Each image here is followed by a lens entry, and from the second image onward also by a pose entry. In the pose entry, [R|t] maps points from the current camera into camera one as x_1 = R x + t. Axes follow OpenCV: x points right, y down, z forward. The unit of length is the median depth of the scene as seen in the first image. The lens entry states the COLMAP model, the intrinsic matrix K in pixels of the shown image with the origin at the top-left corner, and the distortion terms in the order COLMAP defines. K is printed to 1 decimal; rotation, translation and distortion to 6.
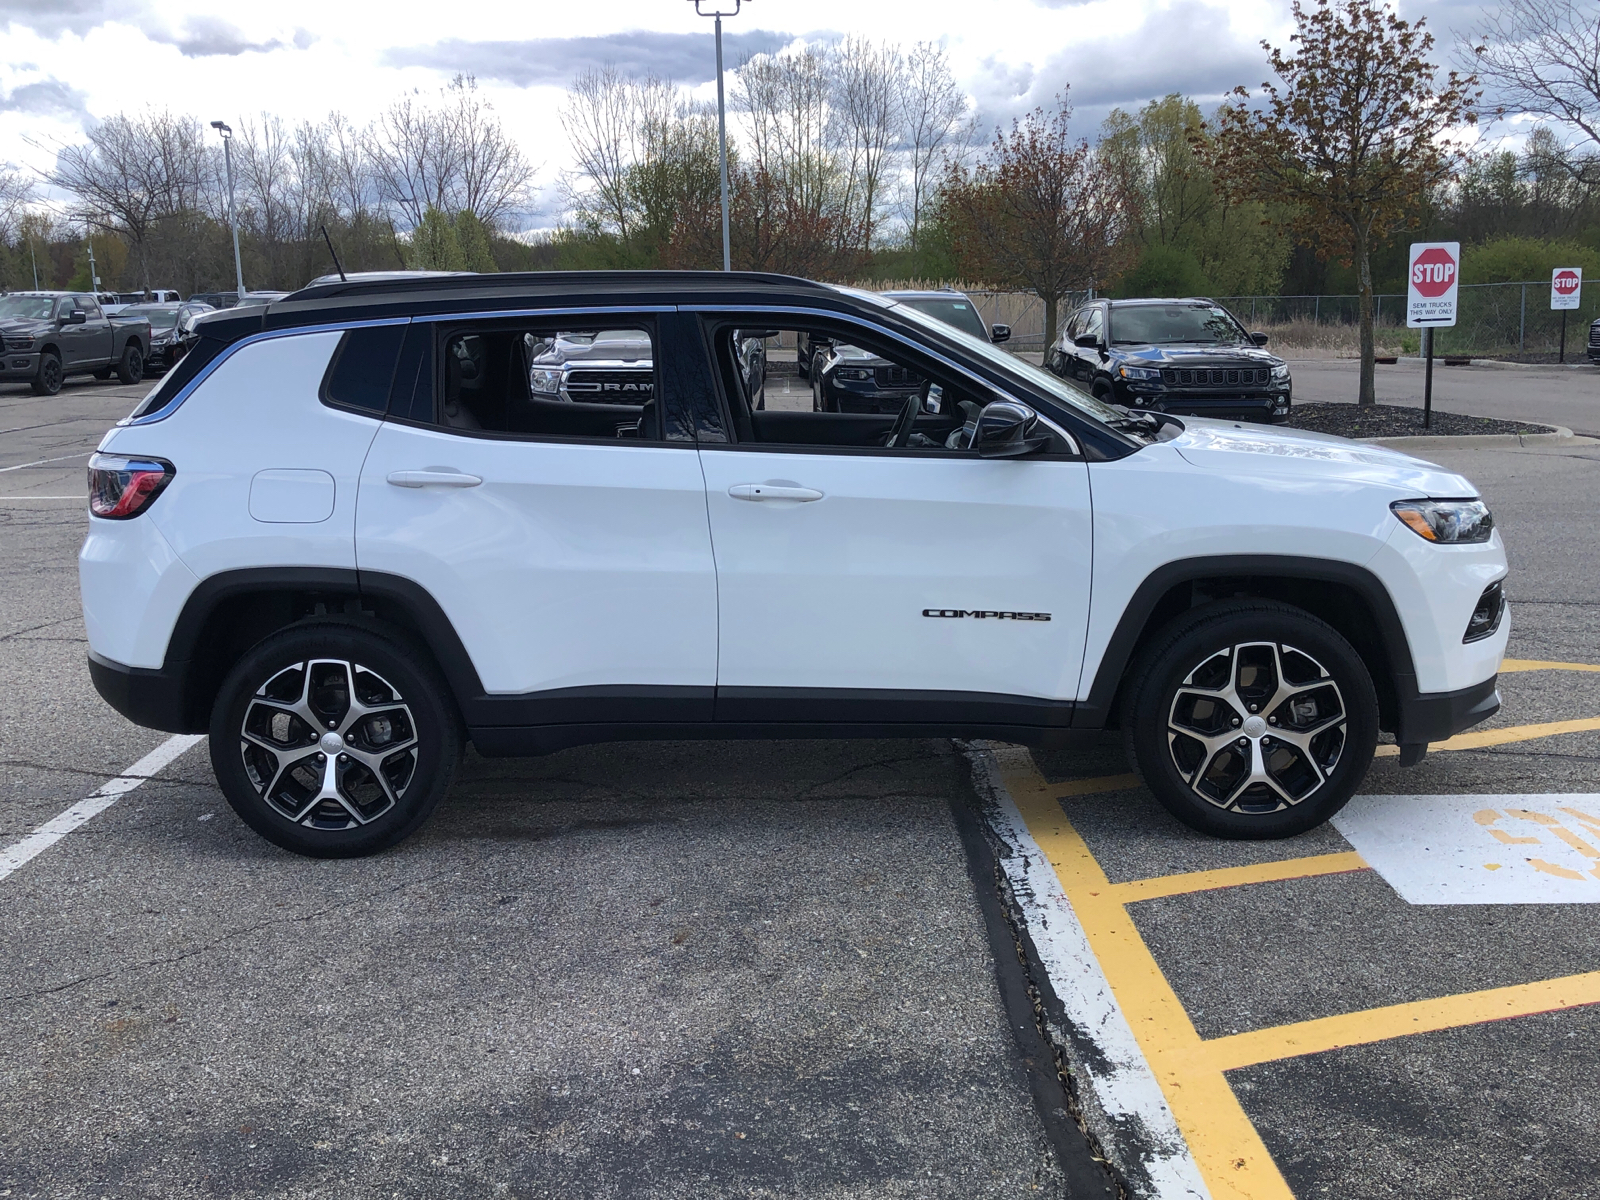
lens RADIAL K [[1535.4, 0, 802.5], [0, 1535.4, 606.8], [0, 0, 1]] dist [0.013652, 0.000000]
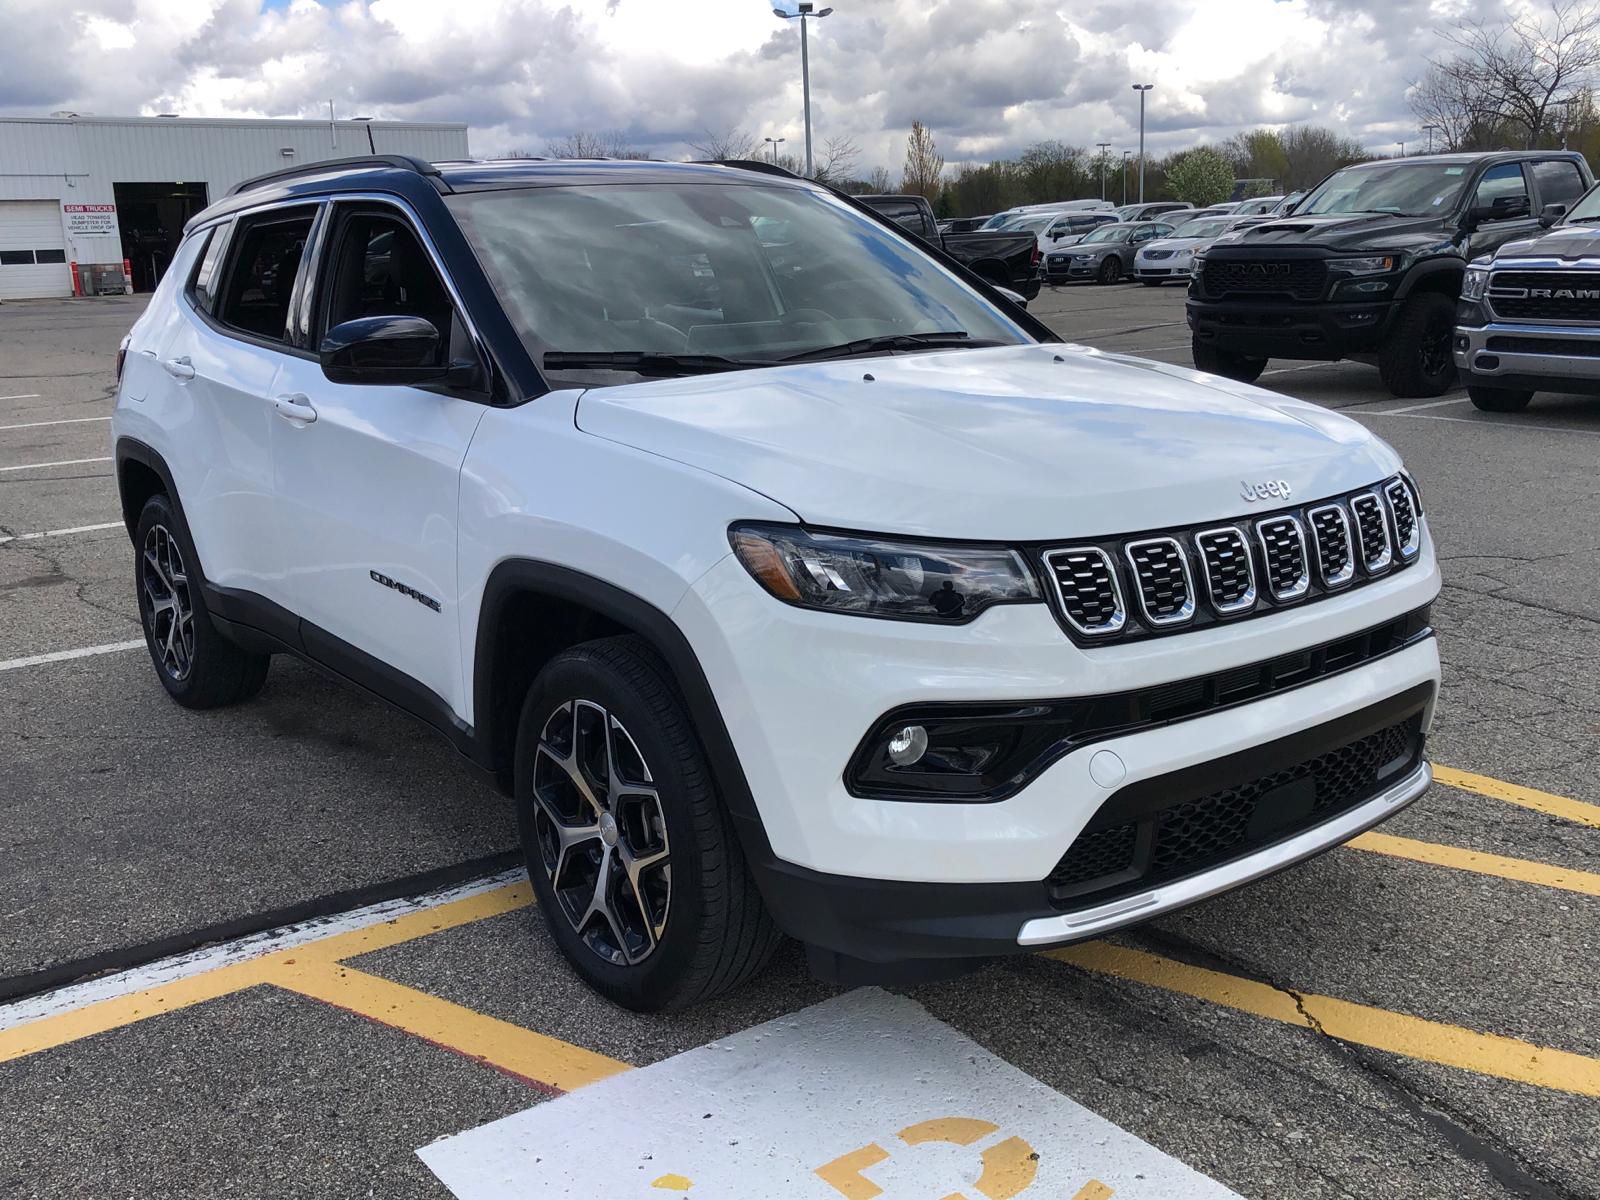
lens RADIAL K [[1535.4, 0, 793.7], [0, 1535.4, 606.7], [0, 0, 1]] dist [0.013652, 0.000000]
pose [[0.621713, 0.182319, -0.761730, 0.828716], [-0.131962, 0.983011, 0.127577, -0.110641], [0.772048, 0.021203, 0.635210, 0.642231]]
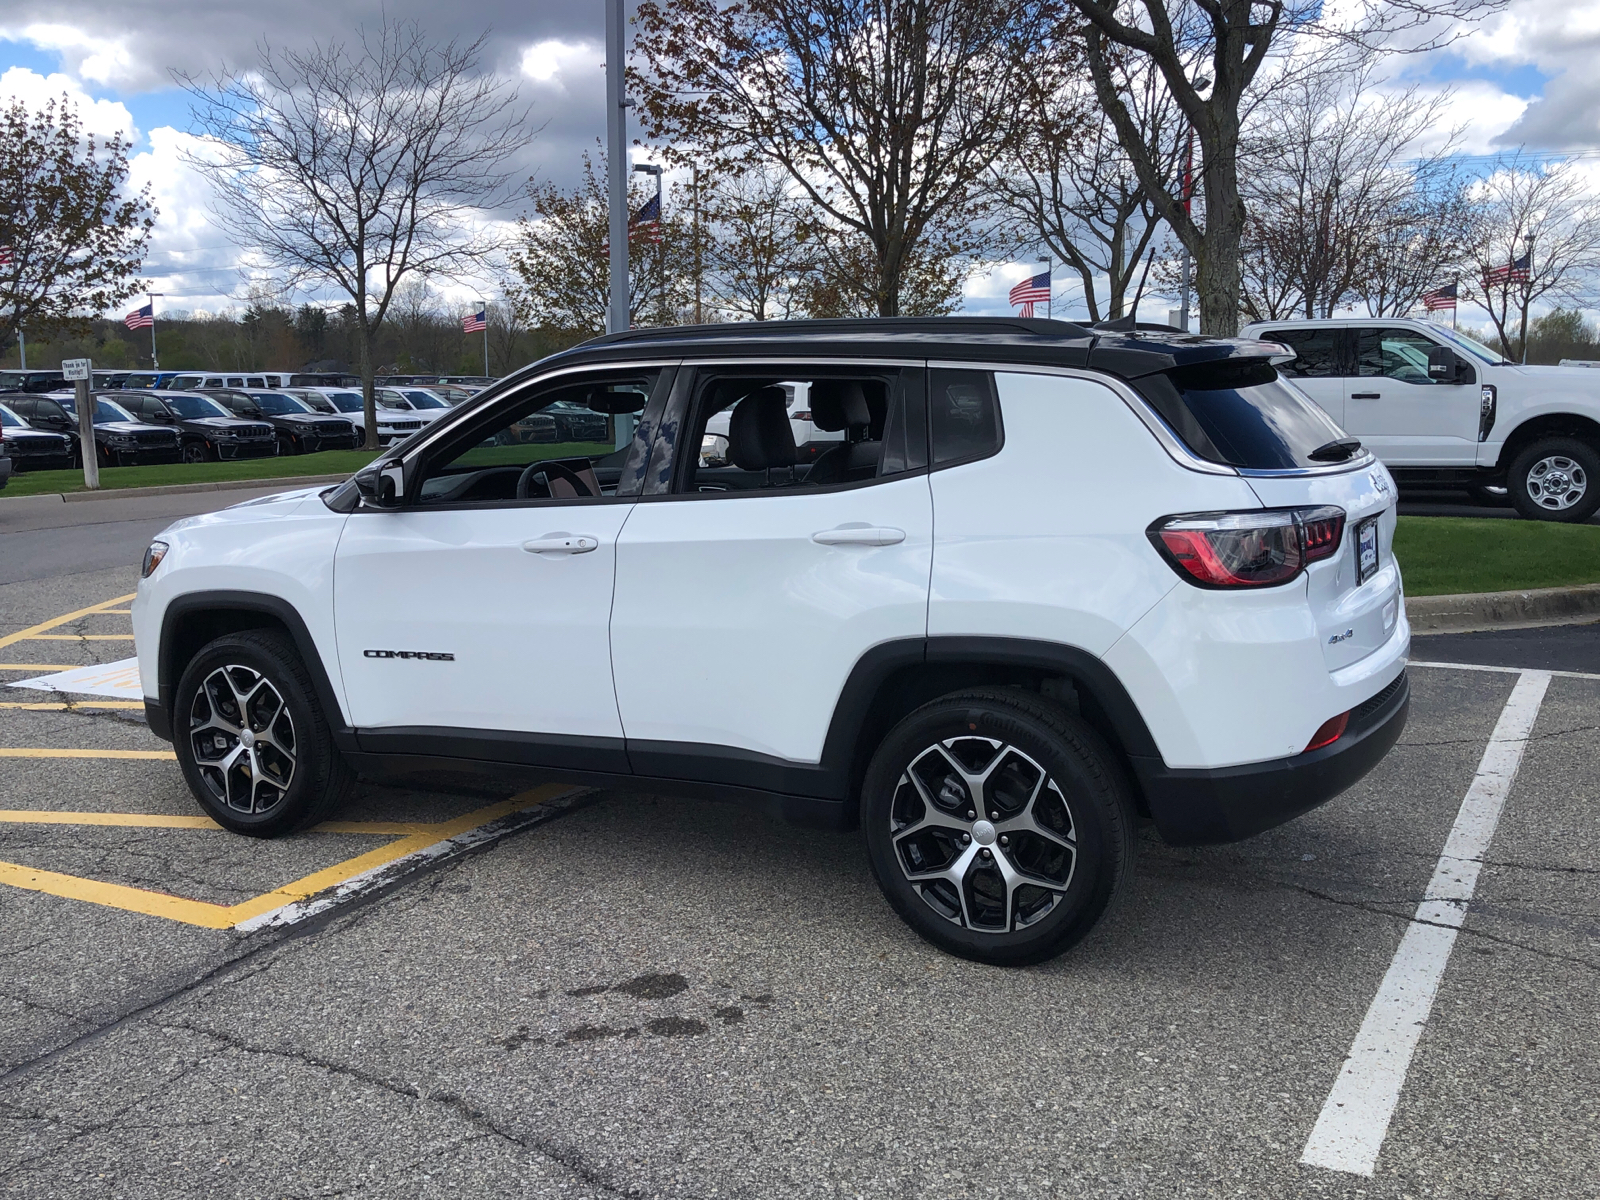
lens RADIAL K [[1535.4, 0, 784.8], [0, 1535.4, 601.8], [0, 0, 1]] dist [0.013652, 0.000000]
pose [[-0.868955, -0.033145, 0.493779, -0.642563], [0.131422, 0.946475, 0.294809, -0.388166], [-0.477121, 0.321070, -0.818089, 2.123581]]
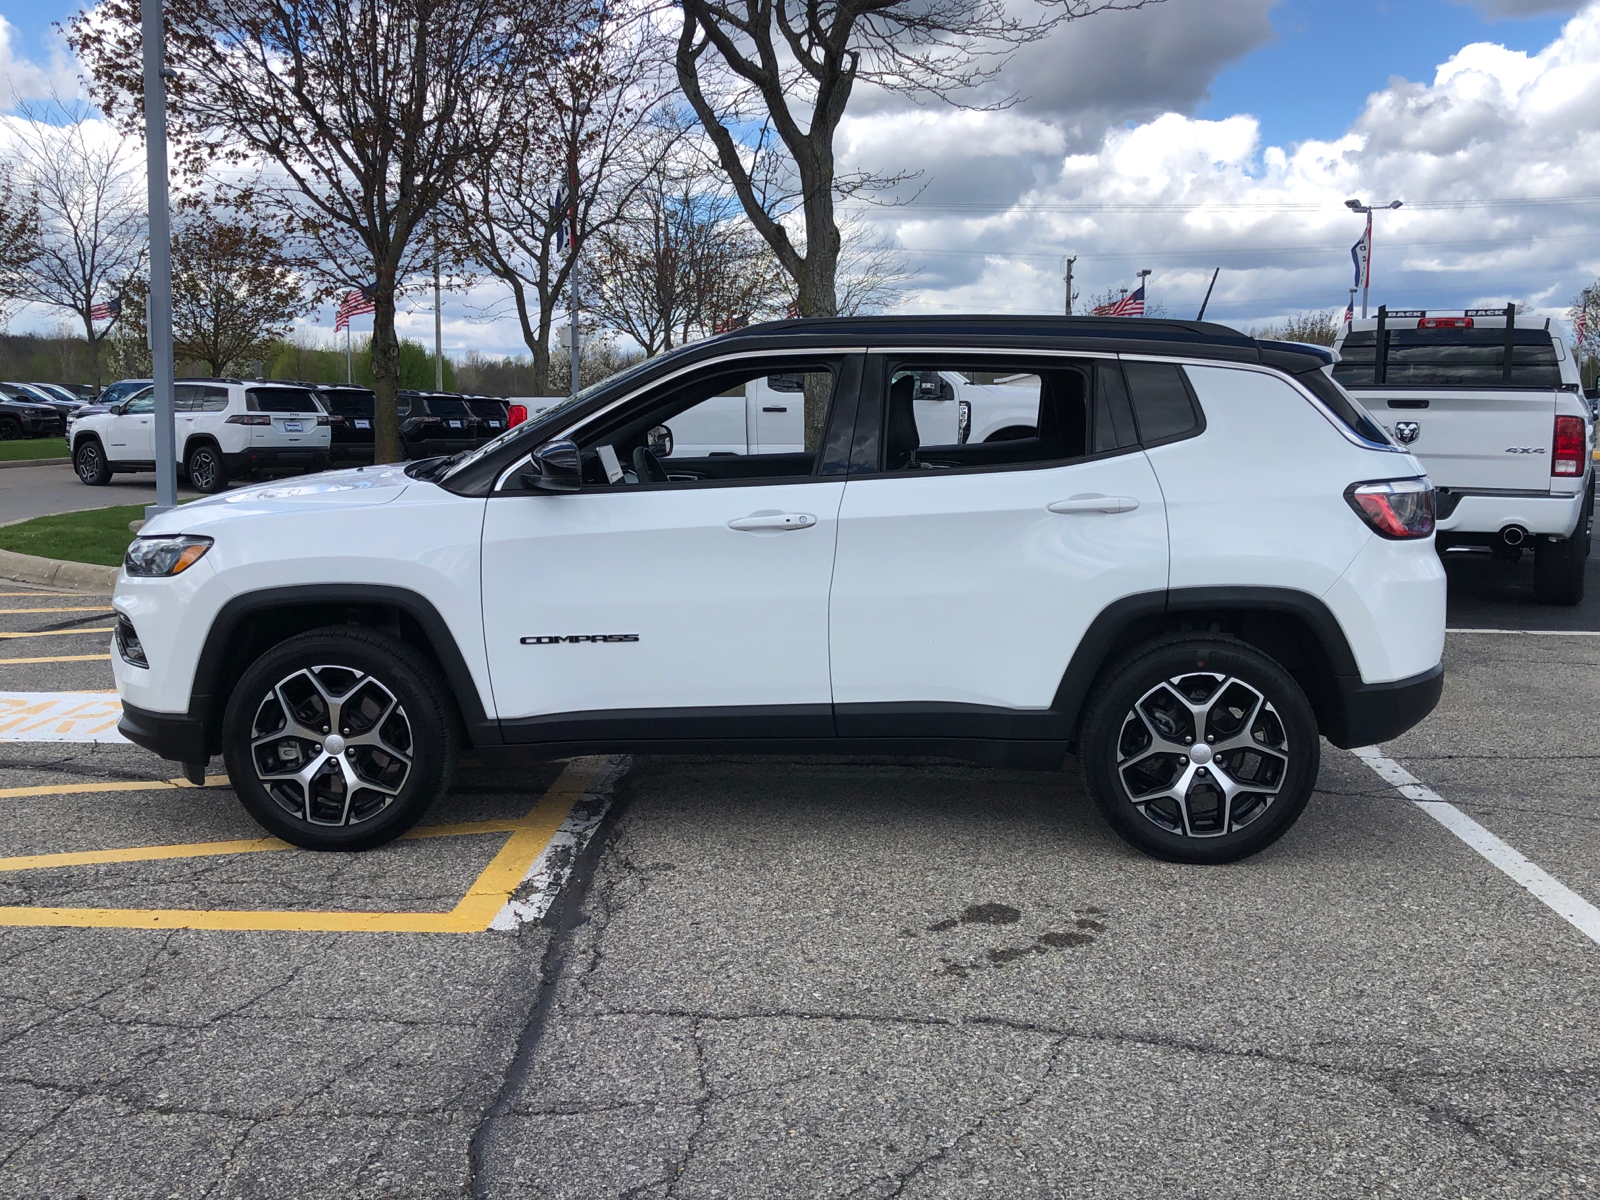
lens RADIAL K [[1535.4, 0, 790.8], [0, 1535.4, 605.2], [0, 0, 1]] dist [0.013652, 0.000000]
pose [[-0.998137, 0.008447, 0.060421, -0.091737], [0.027641, 0.945501, 0.324443, -0.431618], [-0.054388, 0.325508, -0.943974, 2.363978]]
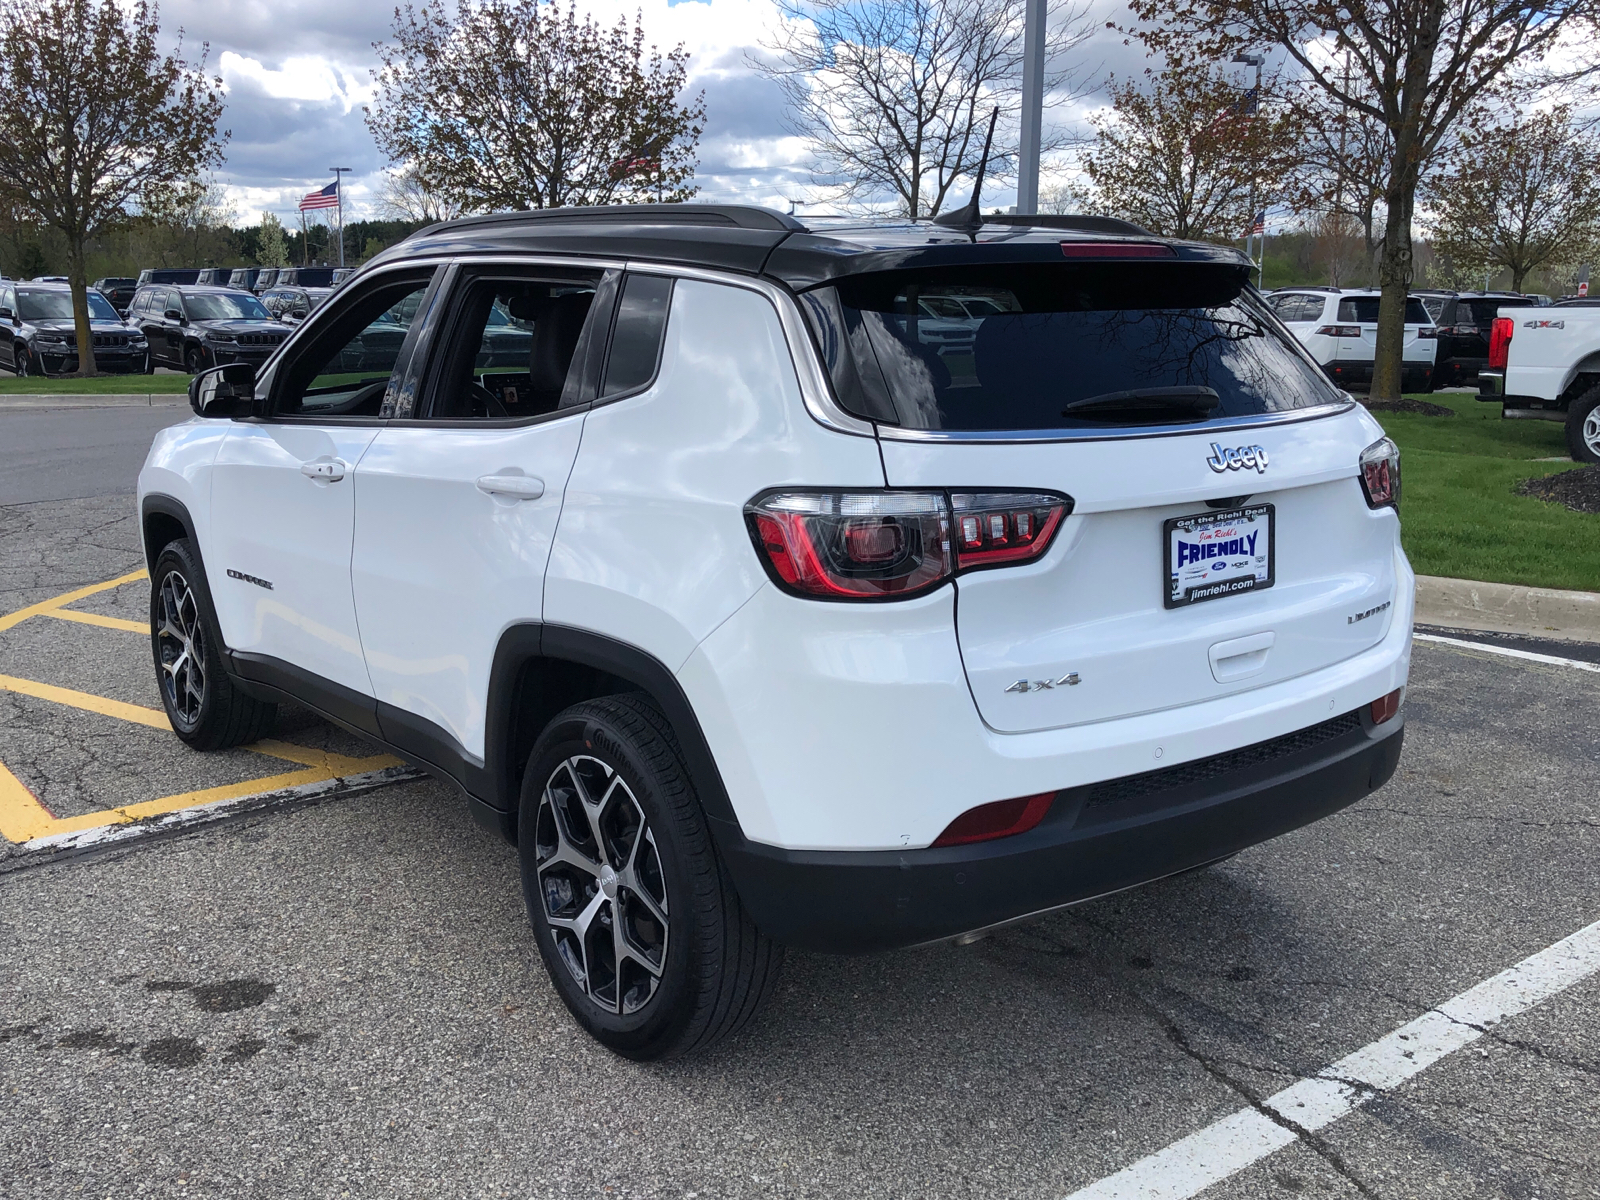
lens RADIAL K [[1535.4, 0, 785.6], [0, 1535.4, 591.8], [0, 0, 1]] dist [0.013652, 0.000000]
pose [[-0.606688, -0.130570, 0.784143, -0.877517], [0.165267, 0.944149, 0.285079, -0.289004], [-0.777571, 0.302547, -0.551225, 1.662392]]
